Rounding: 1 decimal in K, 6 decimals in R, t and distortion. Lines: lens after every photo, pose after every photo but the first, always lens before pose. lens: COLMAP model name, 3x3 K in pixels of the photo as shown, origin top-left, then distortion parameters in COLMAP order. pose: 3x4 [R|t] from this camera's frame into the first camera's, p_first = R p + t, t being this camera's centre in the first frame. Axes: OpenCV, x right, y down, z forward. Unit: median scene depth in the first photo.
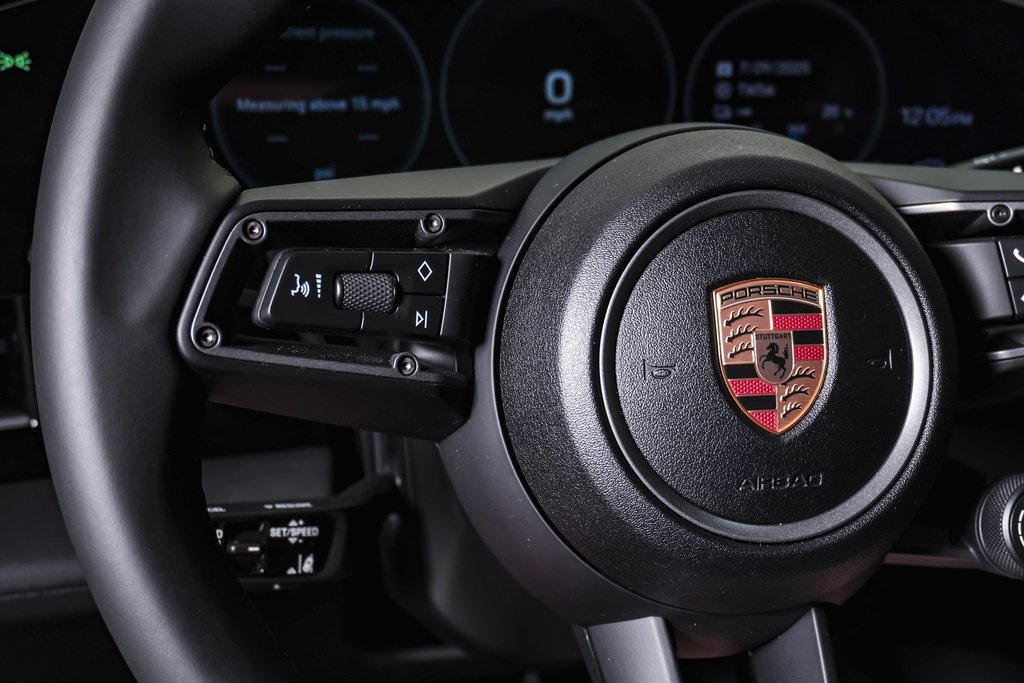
lens RADIAL K [[1349.7, 0, 511.9], [0, 1349.7, 355.9], [0, 0, 1]] dist [0.017473, 0.005345]
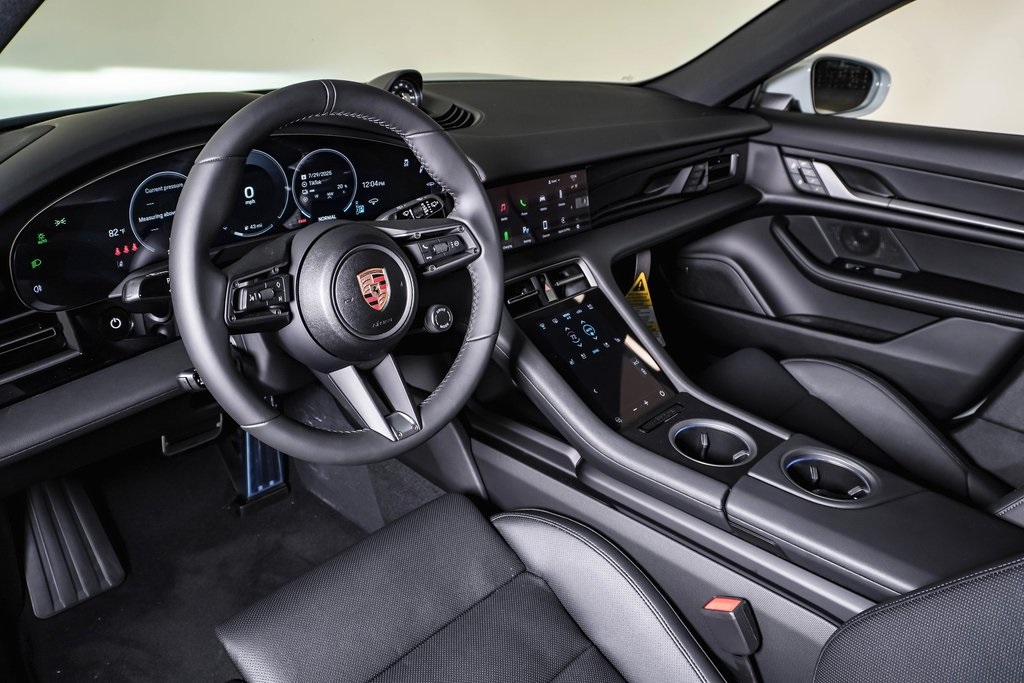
lens RADIAL K [[773.0, 0, 512.0], [0, 773.0, 341.5], [0, 0, 1]] dist [-0.036832, 0.009612]
pose [[0.826269, -0.221314, 0.517976, -0.616735], [0.124253, 0.968540, 0.215618, -0.269646], [-0.549400, -0.113799, 0.827774, -0.961704]]
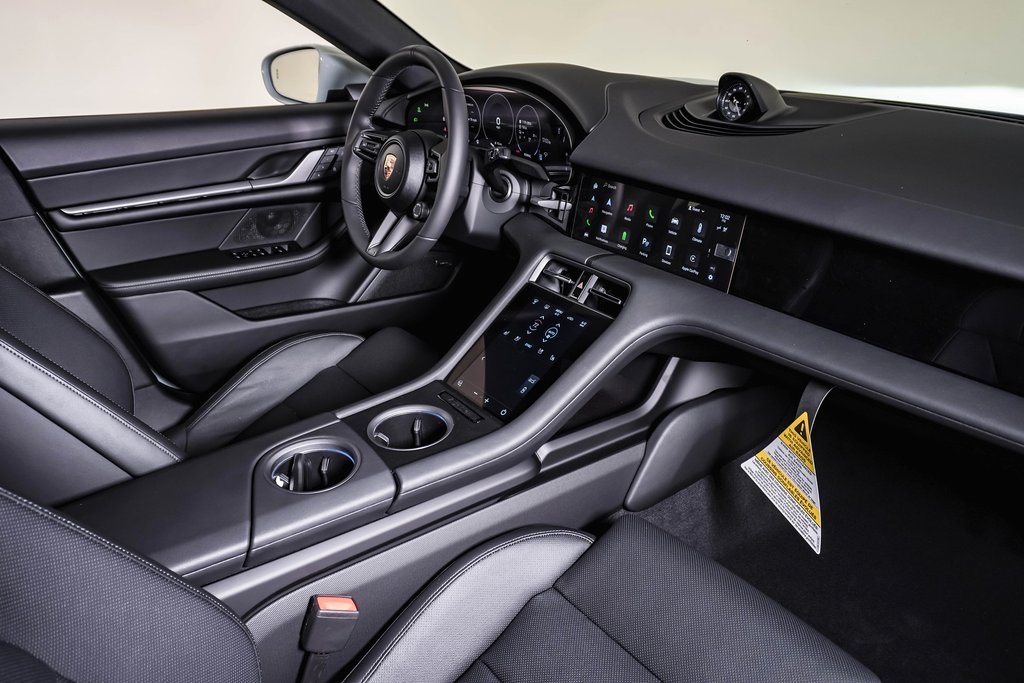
lens RADIAL K [[773.0, 0, 512.0], [0, 773.0, 341.5], [0, 0, 1]] dist [-0.036832, 0.009612]
pose [[0.397630, 0.366040, -0.841371, 3.771304], [-0.214465, 0.928656, 0.302658, -0.465263], [0.892130, 0.060099, 0.447764, -0.061588]]
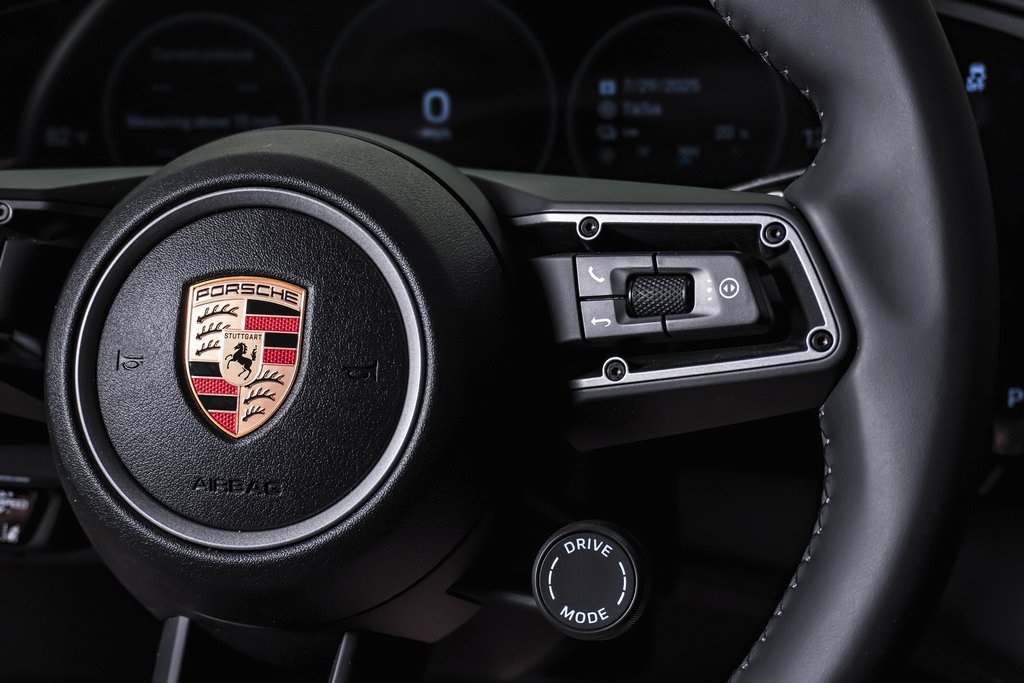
lens RADIAL K [[1341.0, 0, 512.0], [0, 1341.0, 341.5], [0, 0, 1]] dist [0.007380, 0.007389]
pose [[0.920158, 0.062757, -0.386486, 0.738229], [-0.082827, 0.995932, -0.035479, 0.007411], [0.382688, 0.064658, 0.921612, 0.183338]]
